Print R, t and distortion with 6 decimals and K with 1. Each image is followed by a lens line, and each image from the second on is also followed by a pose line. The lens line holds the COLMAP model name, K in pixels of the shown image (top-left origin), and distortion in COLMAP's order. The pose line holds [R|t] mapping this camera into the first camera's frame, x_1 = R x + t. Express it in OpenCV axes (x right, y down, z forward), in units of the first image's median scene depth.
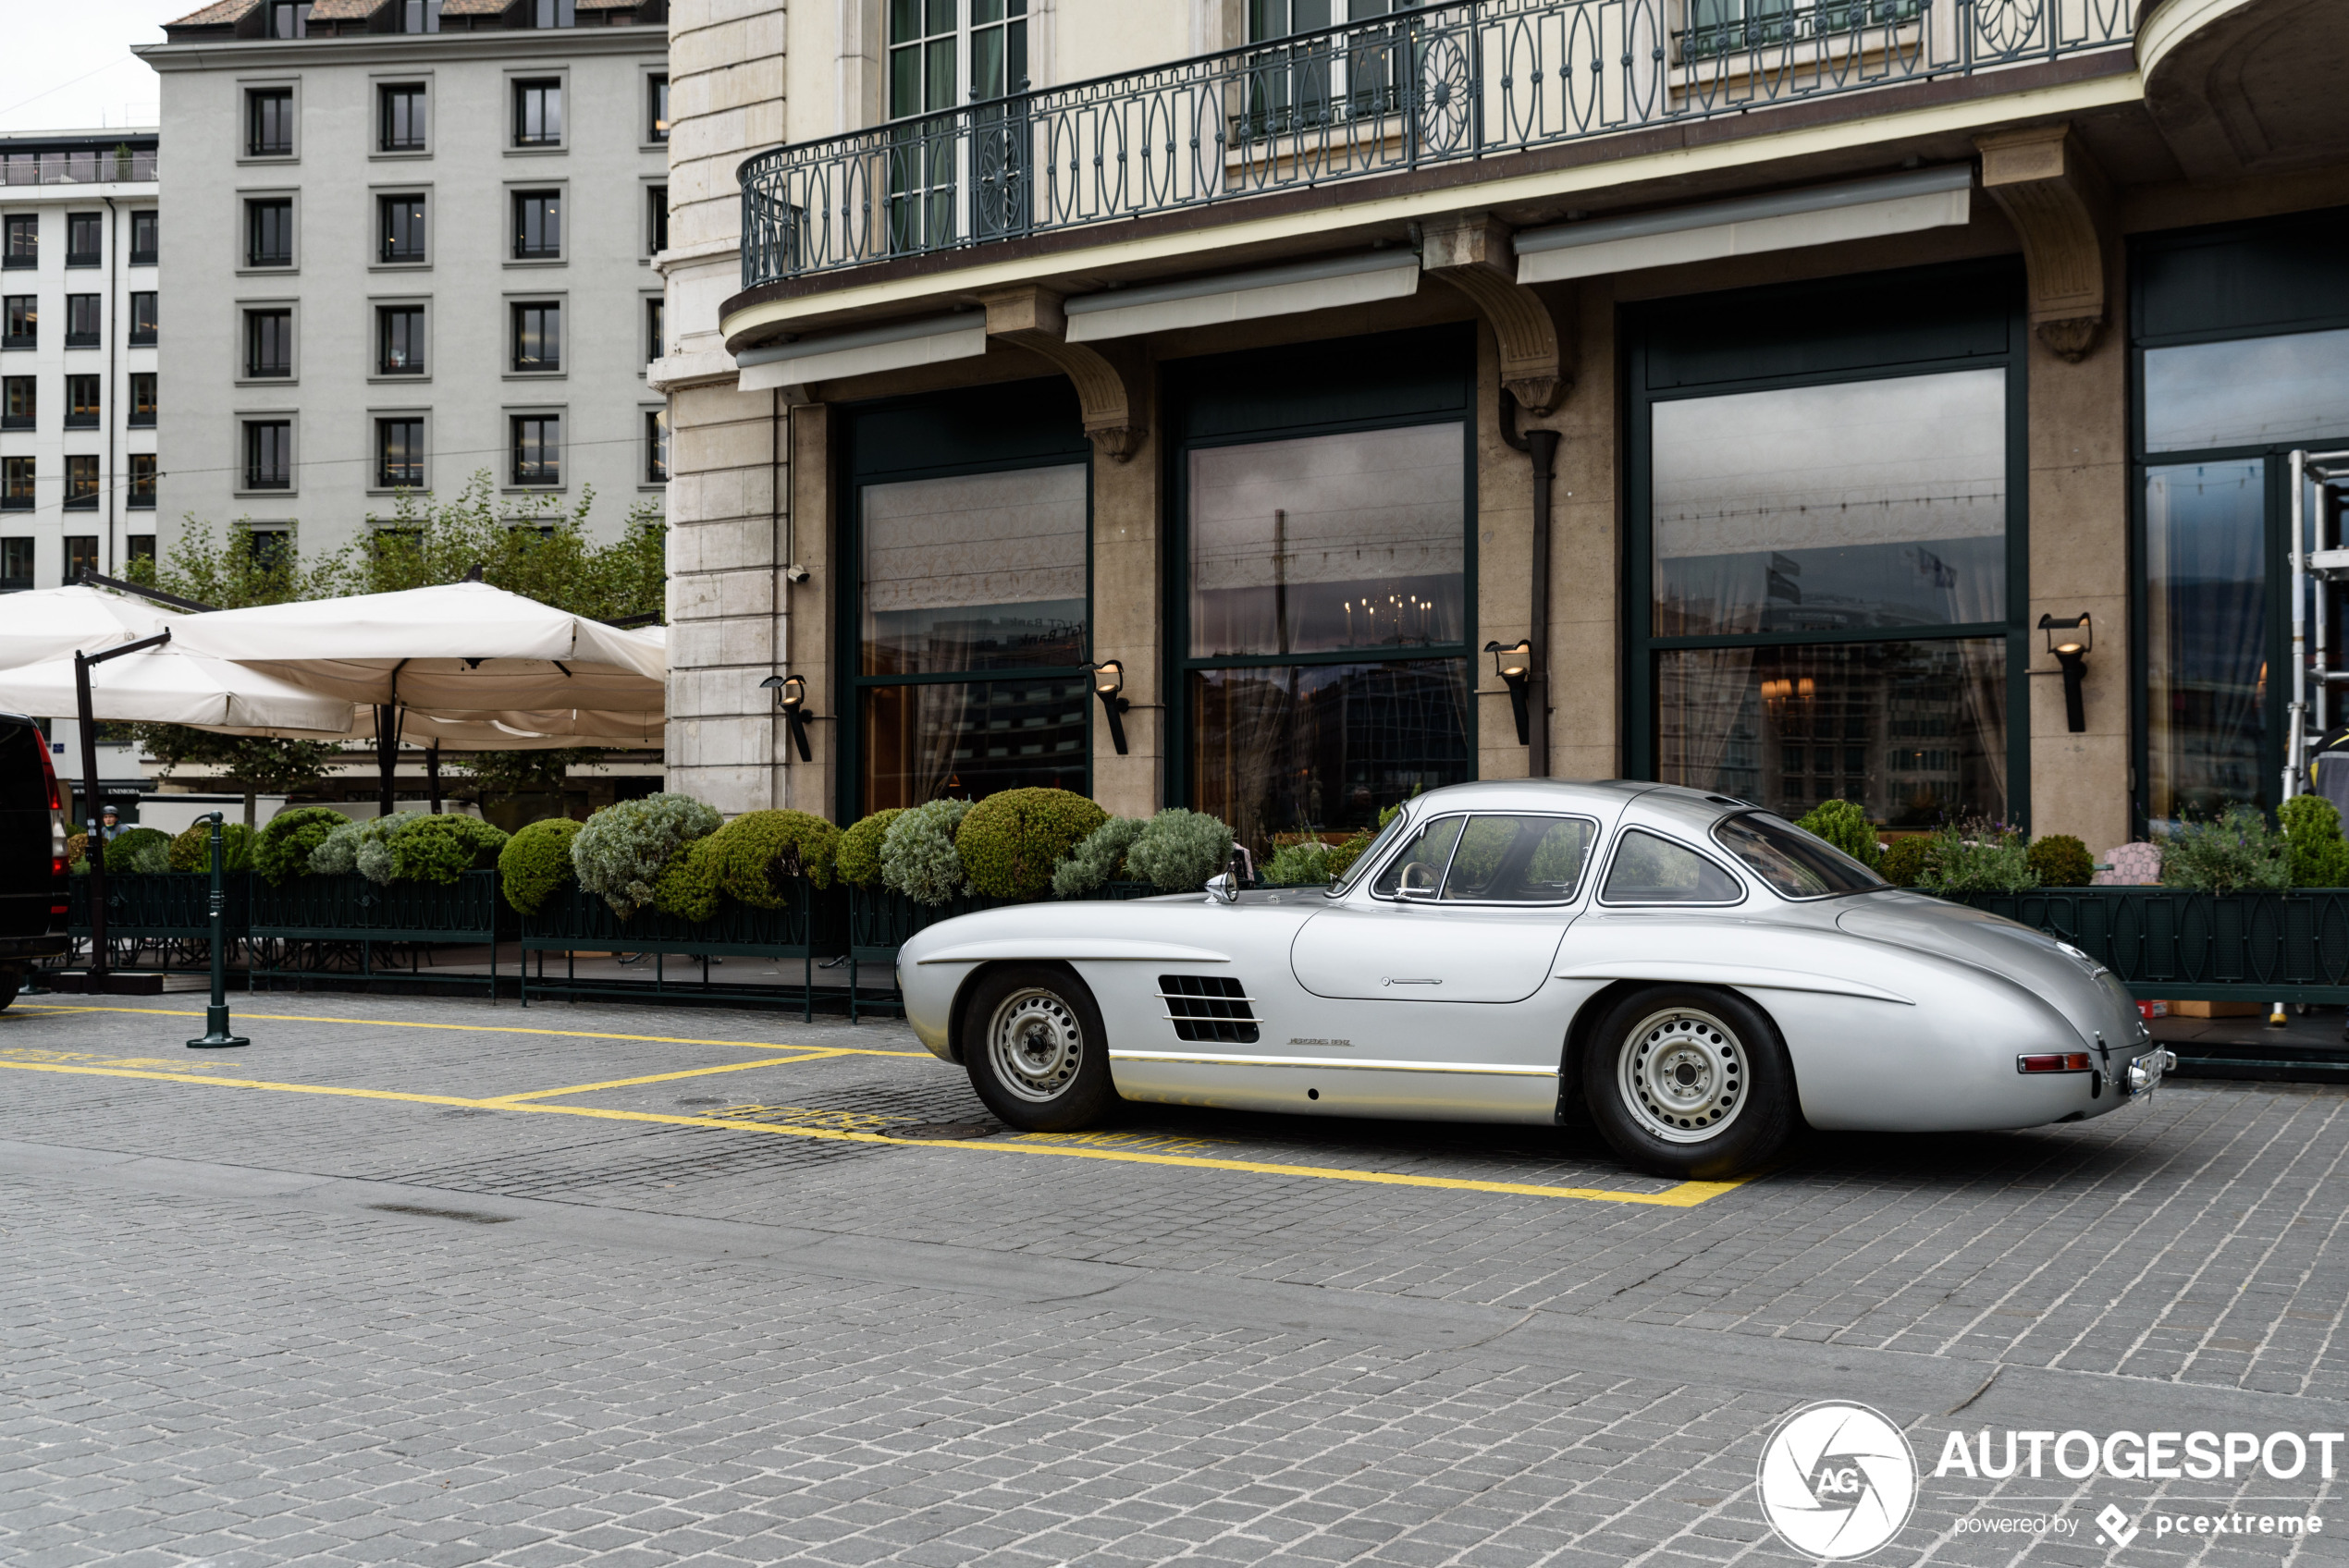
lens RADIAL K [[2312.5, 0, 1174.8], [0, 2312.5, 777.6], [0, 0, 1]] dist [-0.016646, 0.000000]
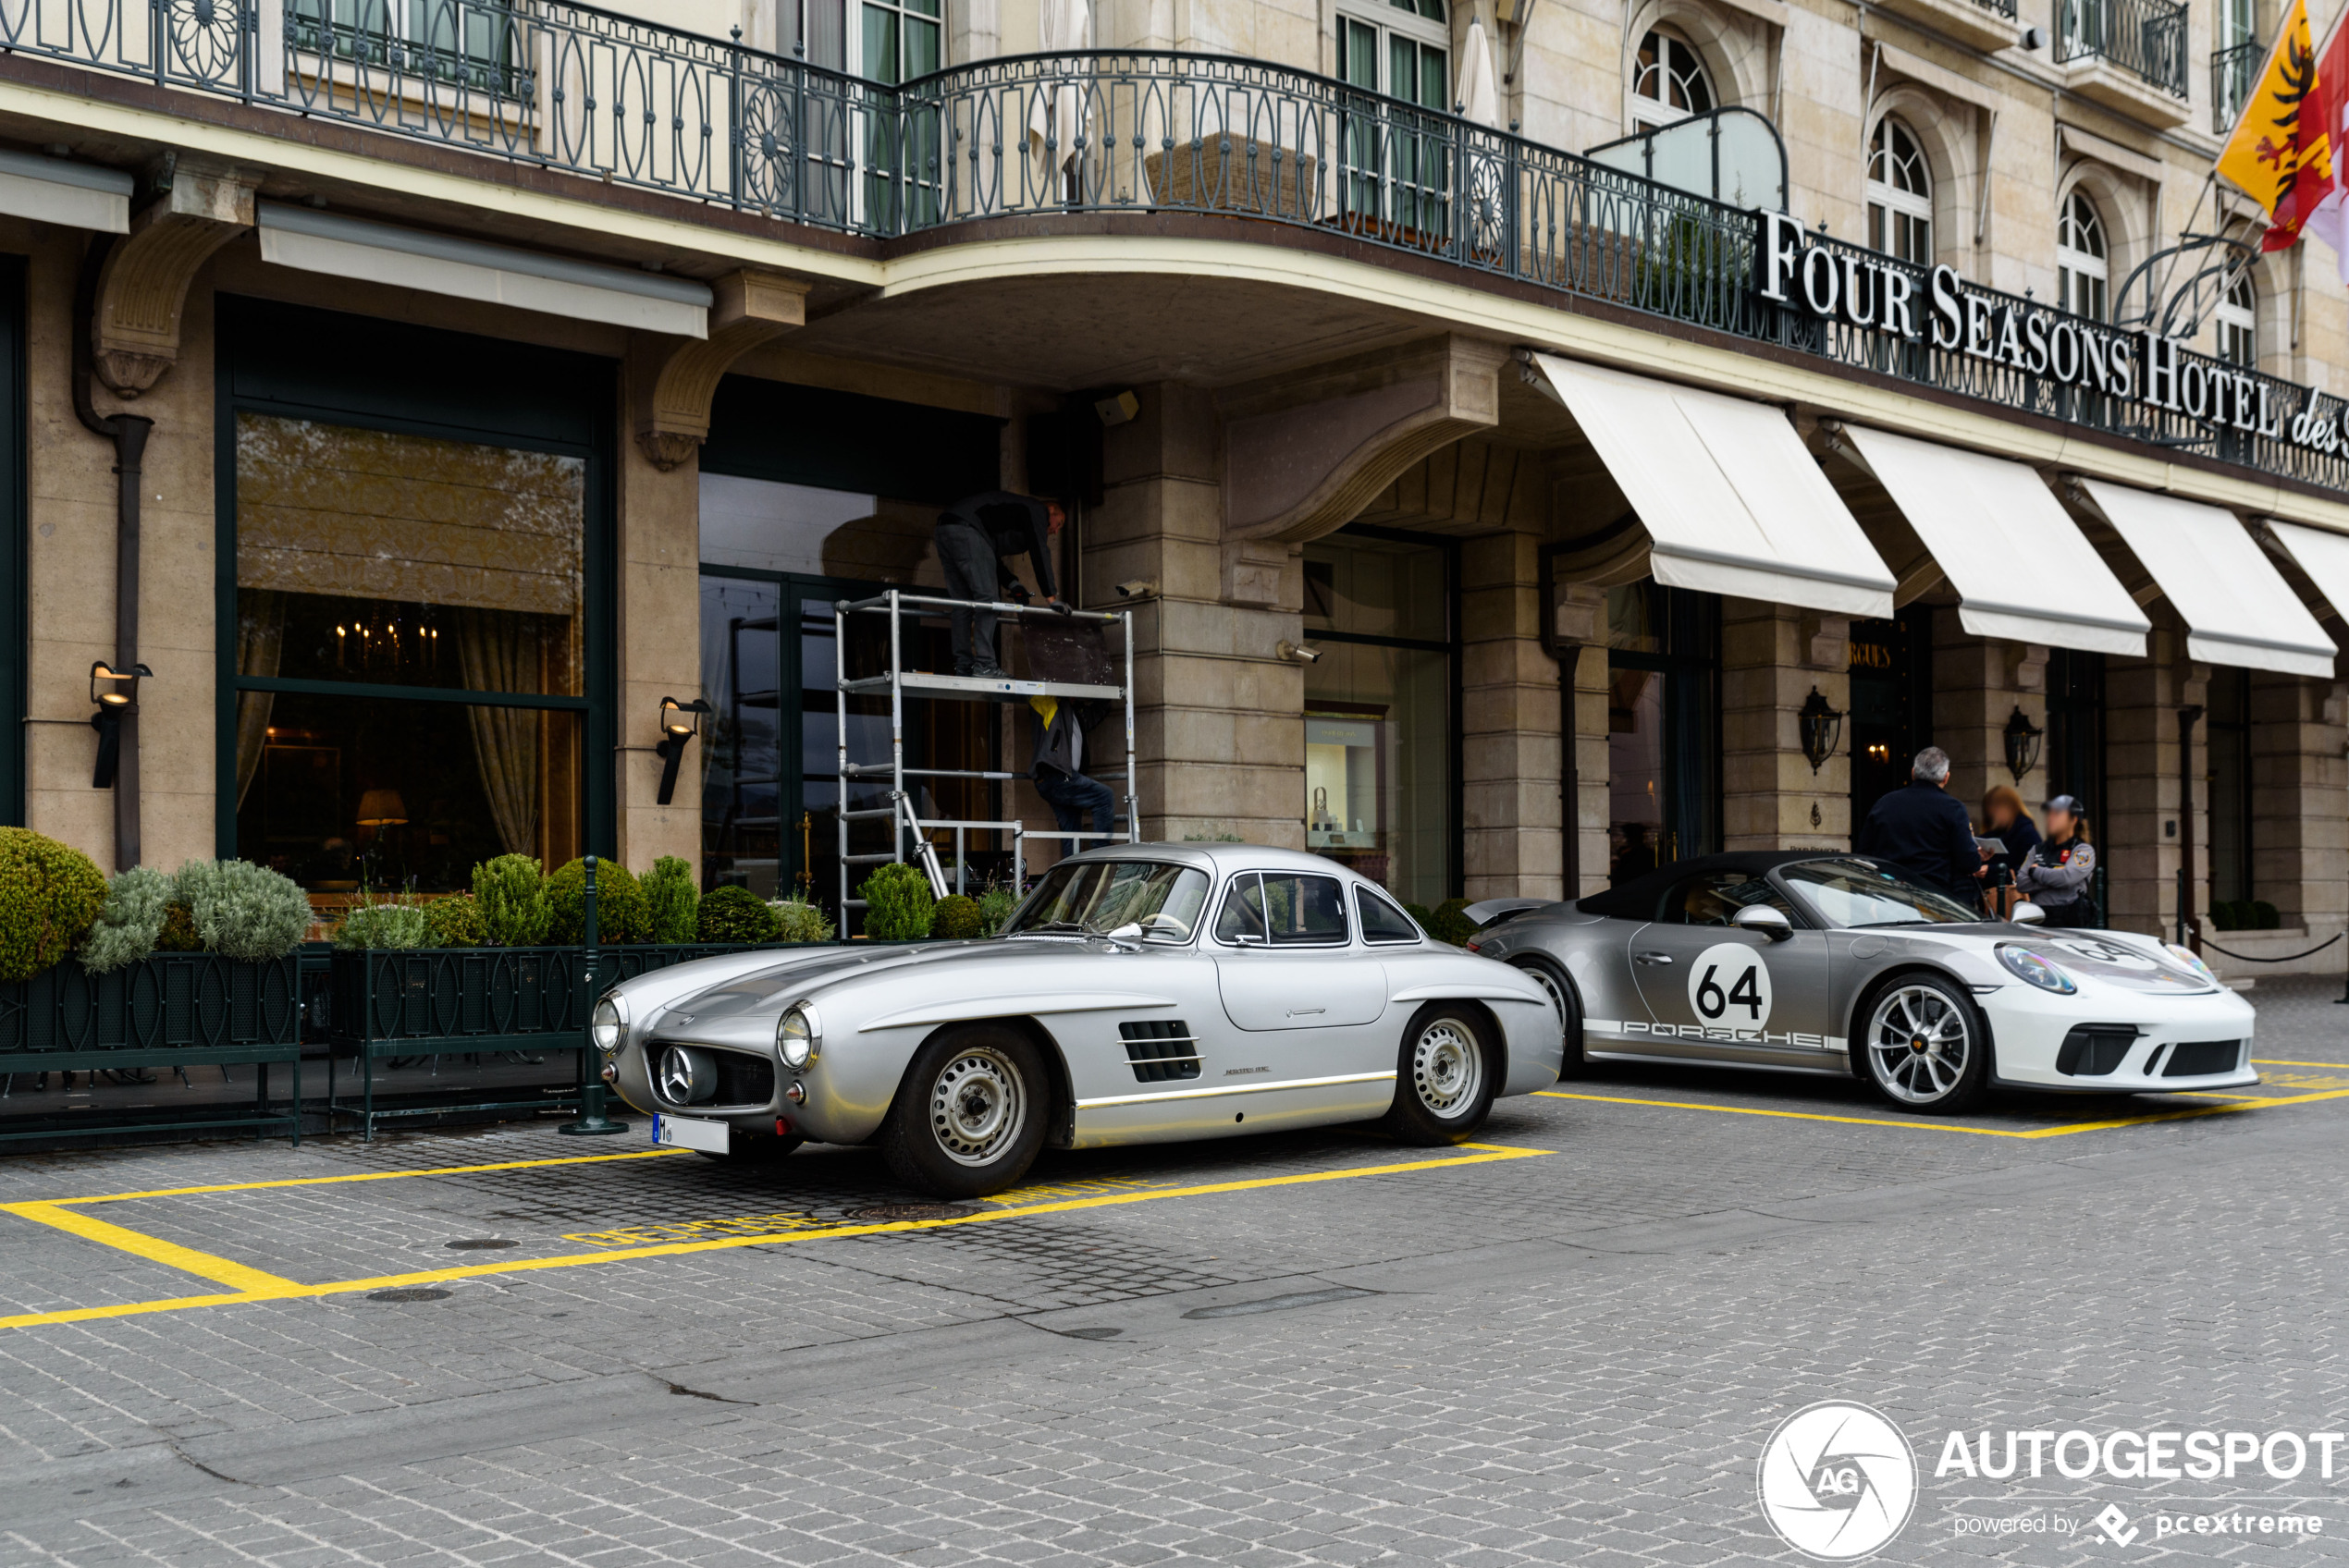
lens RADIAL K [[2546.0, 0, 1172.5], [0, 2546.0, 798.4], [0, 0, 1]] dist [0.026537, 0.000000]
pose [[0.261339, 0.042041, 0.964331, -0.724778], [-0.021762, 0.999054, -0.037658, 0.017996], [-0.965002, -0.011145, 0.262007, 0.444168]]
